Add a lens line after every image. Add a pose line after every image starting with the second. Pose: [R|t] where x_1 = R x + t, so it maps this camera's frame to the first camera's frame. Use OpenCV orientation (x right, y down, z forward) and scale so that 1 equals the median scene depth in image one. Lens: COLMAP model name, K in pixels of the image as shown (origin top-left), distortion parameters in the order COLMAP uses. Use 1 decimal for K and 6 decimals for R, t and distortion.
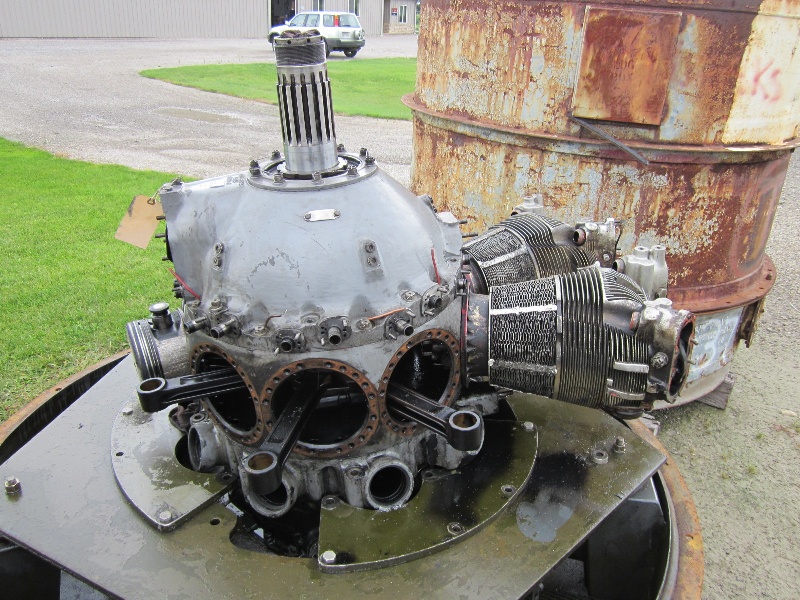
lens RADIAL K [[650.4, 0, 400.0], [0, 650.4, 300.0], [0, 0, 1]] dist [-0.087537, 0.072263]
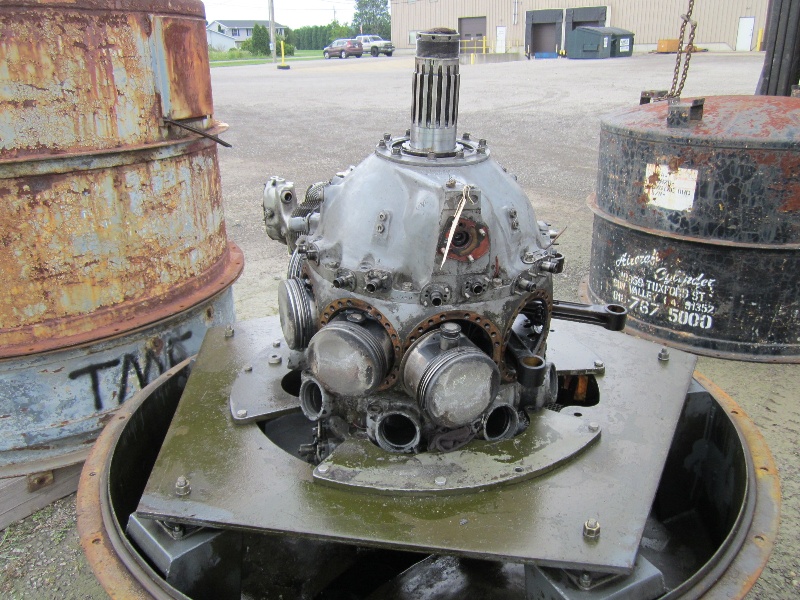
lens RADIAL K [[650.4, 0, 400.0], [0, 650.4, 300.0], [0, 0, 1]] dist [-0.087537, 0.072263]
pose [[0.074074, -0.398745, 0.914065, -0.740384], [0.428591, 0.840346, 0.331855, -0.217155], [-0.900457, 0.367179, 0.233147, 0.508530]]
